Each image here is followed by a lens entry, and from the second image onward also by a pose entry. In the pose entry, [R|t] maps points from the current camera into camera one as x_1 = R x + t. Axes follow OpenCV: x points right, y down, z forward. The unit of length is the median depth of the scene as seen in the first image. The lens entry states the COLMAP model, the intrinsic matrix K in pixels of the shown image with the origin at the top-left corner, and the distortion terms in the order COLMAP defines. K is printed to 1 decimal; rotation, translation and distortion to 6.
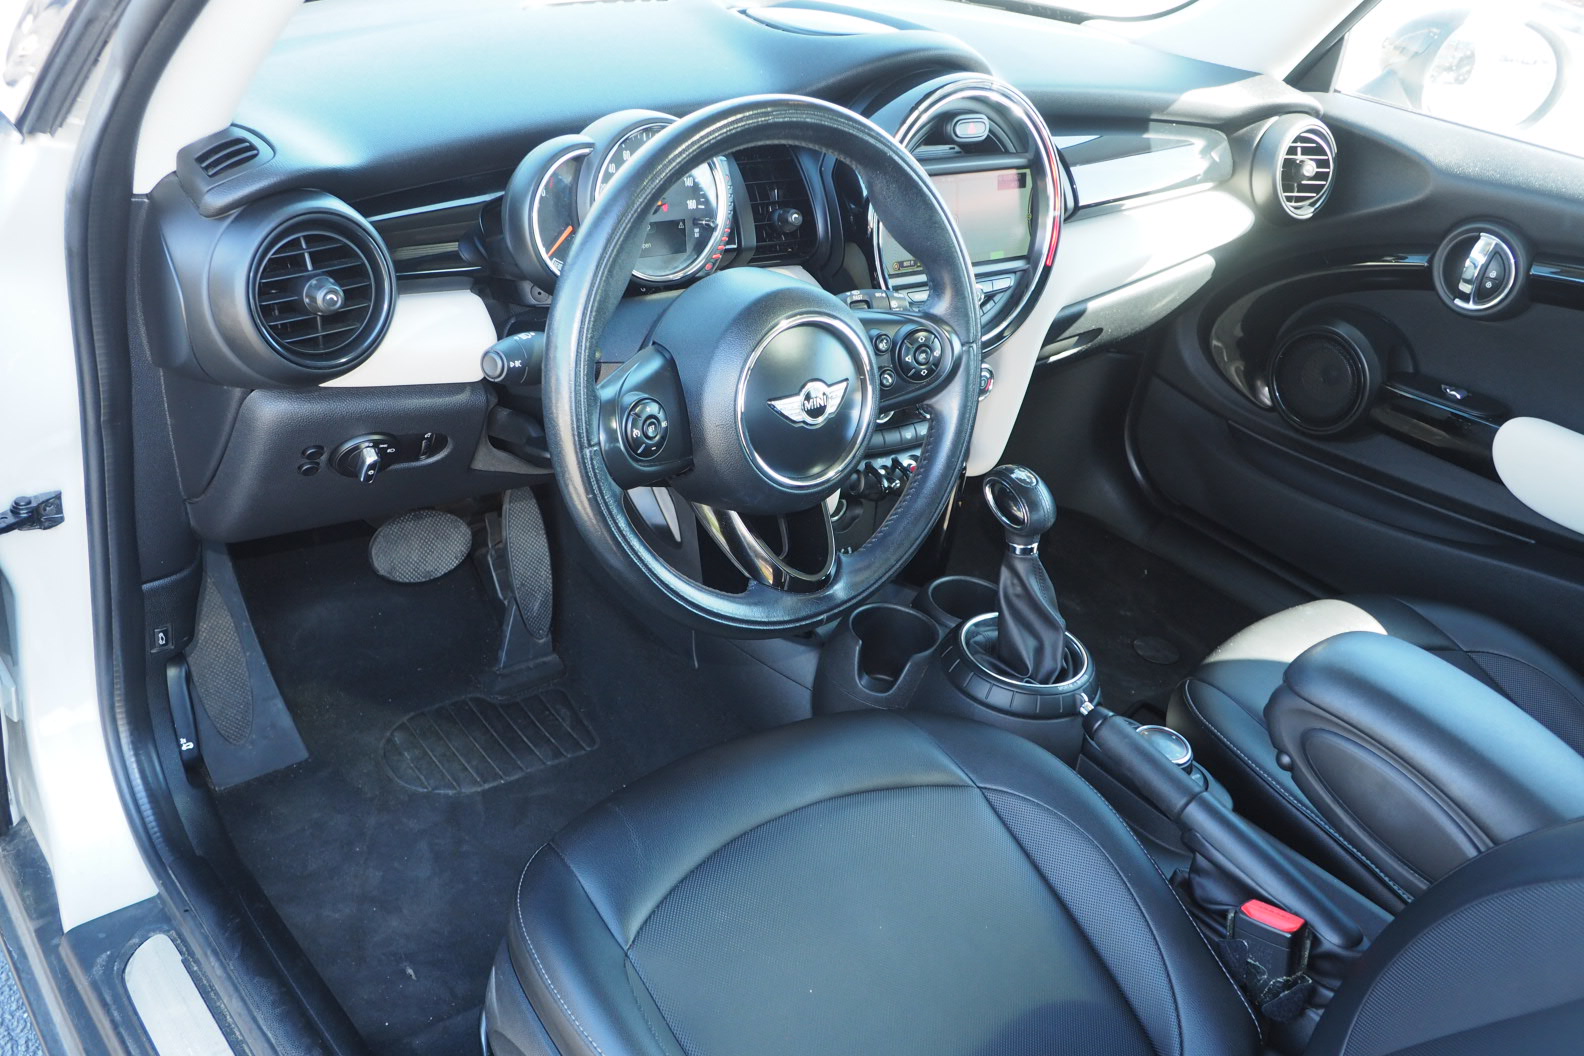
lens RADIAL K [[1375.6, 0, 788.3], [0, 1375.6, 543.1], [0, 0, 1]] dist [-0.000648, 0.008704]
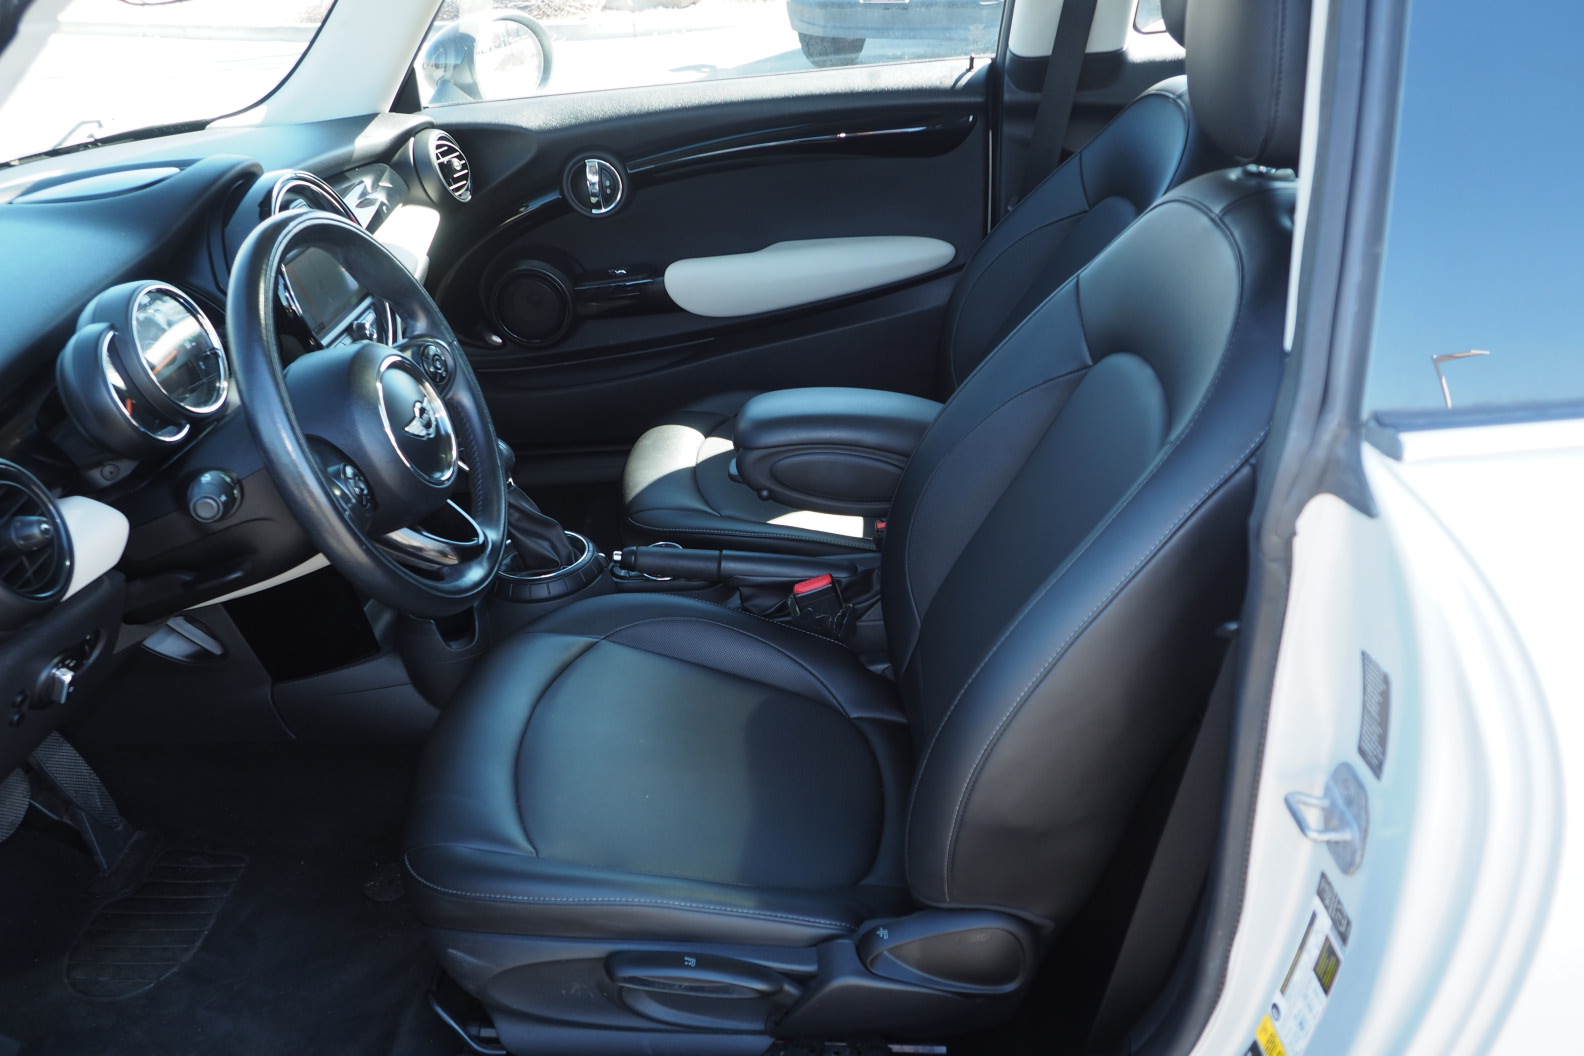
lens RADIAL K [[1192.8, 0, 786.4], [0, 1192.8, 517.7], [0, 0, 1]] dist [-0.019411, -0.001989]
pose [[0.651398, -0.513266, 0.558783, -0.259322], [0.512545, 0.840697, 0.174719, -0.026585], [-0.559444, 0.172590, 0.810700, -0.051947]]
